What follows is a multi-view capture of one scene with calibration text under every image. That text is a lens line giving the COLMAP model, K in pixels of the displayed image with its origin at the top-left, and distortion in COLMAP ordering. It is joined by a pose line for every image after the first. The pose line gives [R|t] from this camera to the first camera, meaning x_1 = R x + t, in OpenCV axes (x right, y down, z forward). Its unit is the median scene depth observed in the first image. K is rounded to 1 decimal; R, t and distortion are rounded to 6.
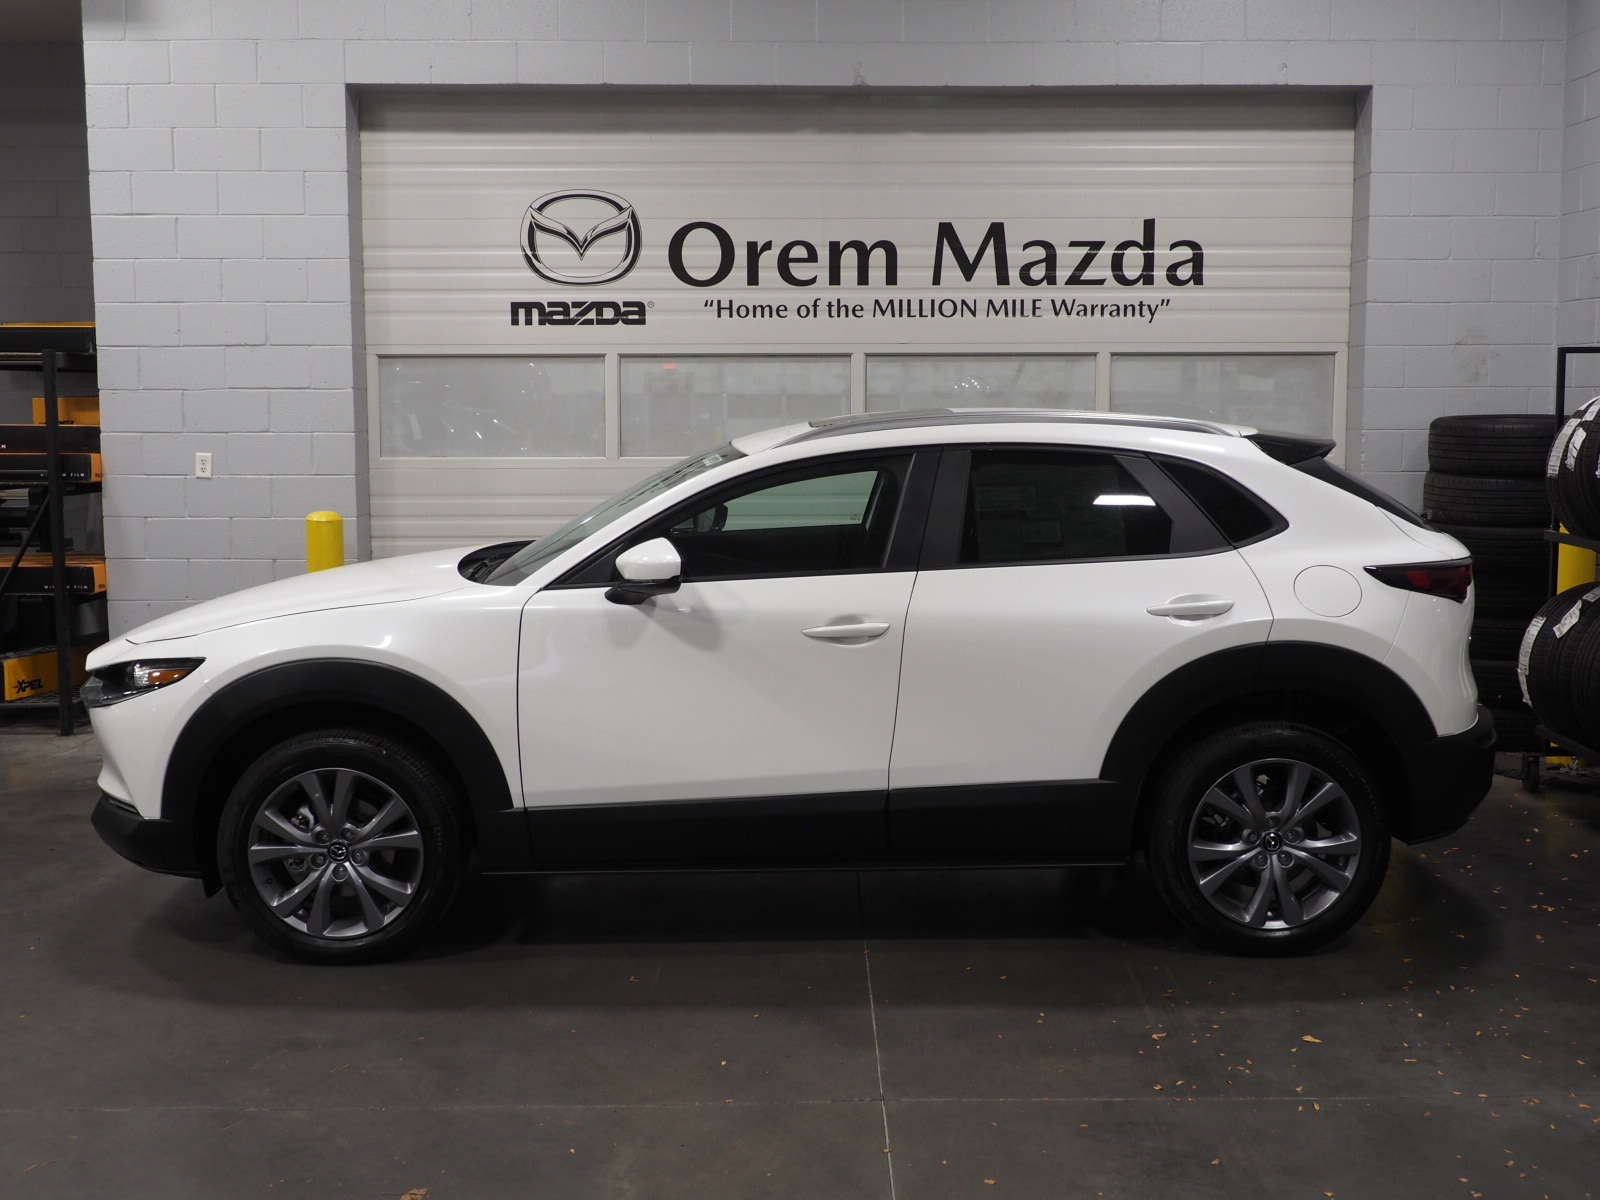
lens RADIAL K [[1788.4, 0, 799.8], [0, 1788.4, 603.9], [0, 0, 1]] dist [-0.005156, 0.000000]
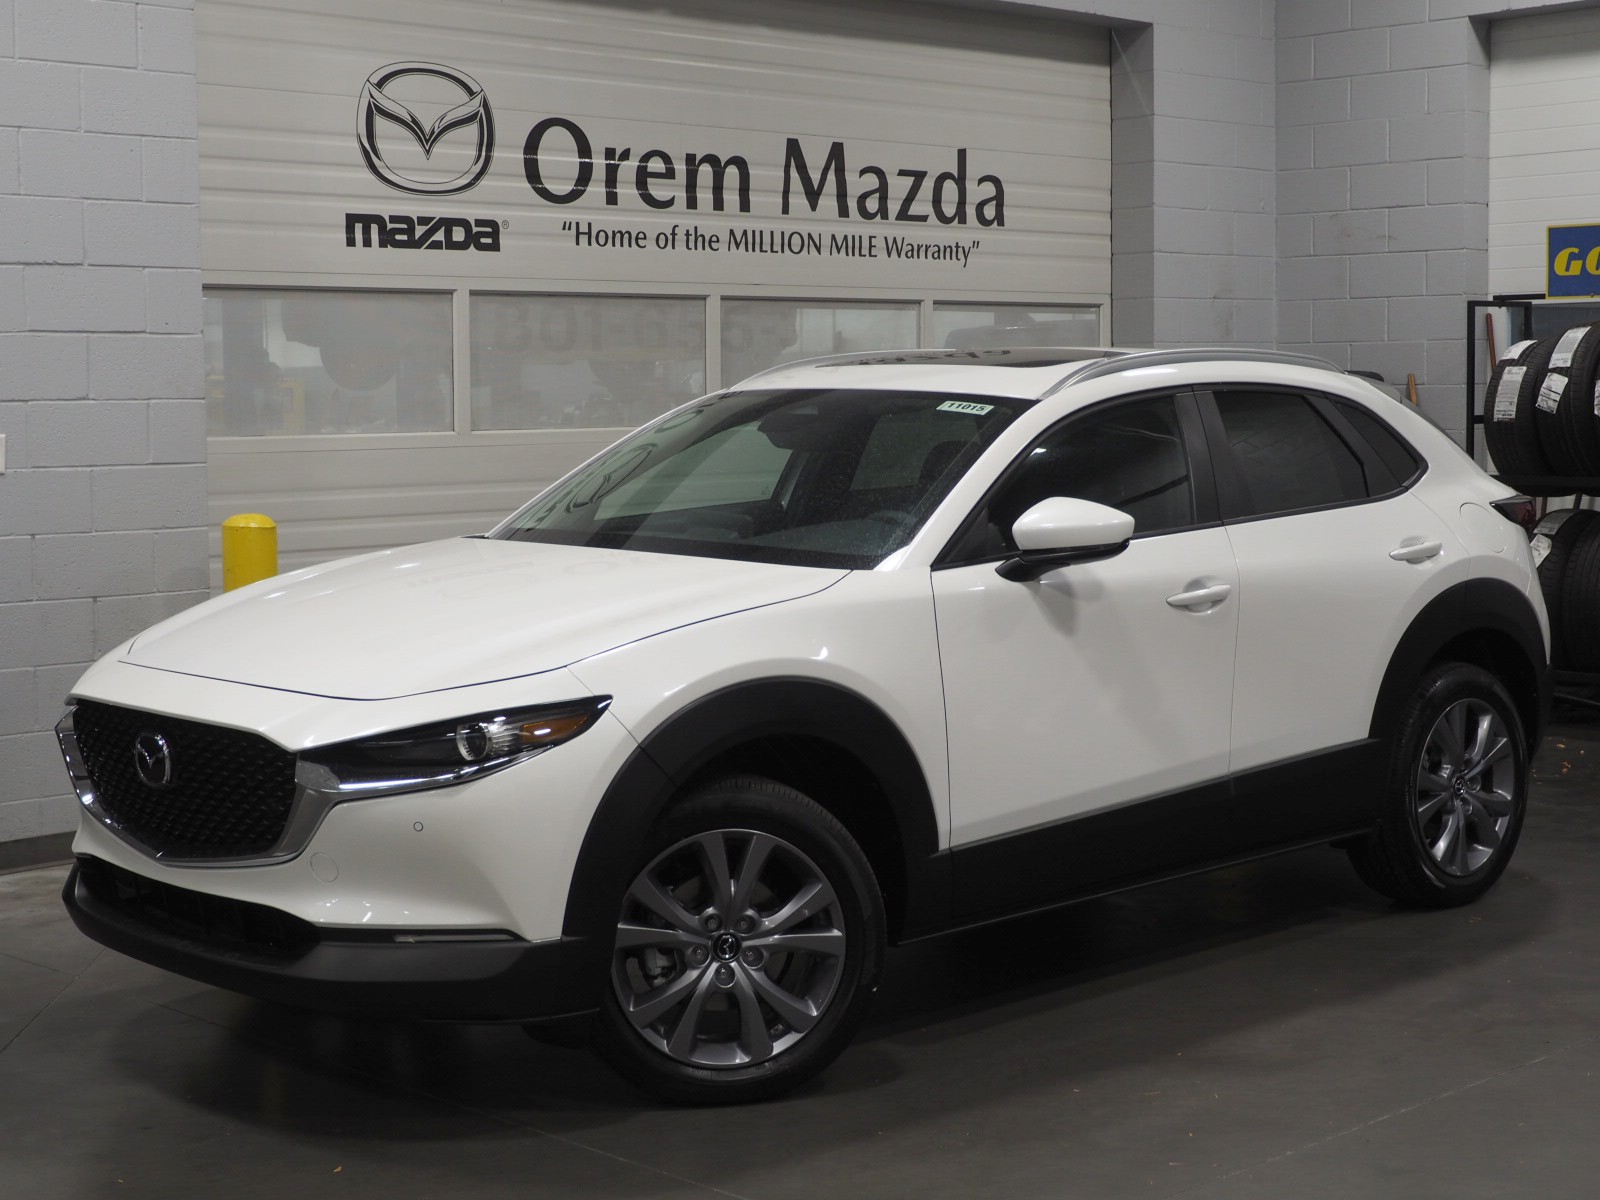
lens RADIAL K [[2452.8, 0, 799.5], [0, 2452.8, 598.7], [0, 0, 1]] dist [-0.035682, 0.000000]
pose [[0.740955, -0.063680, 0.668529, -0.679565], [0.092263, 0.995707, -0.007414, 0.005169], [-0.665187, 0.067174, 0.743649, 0.177425]]
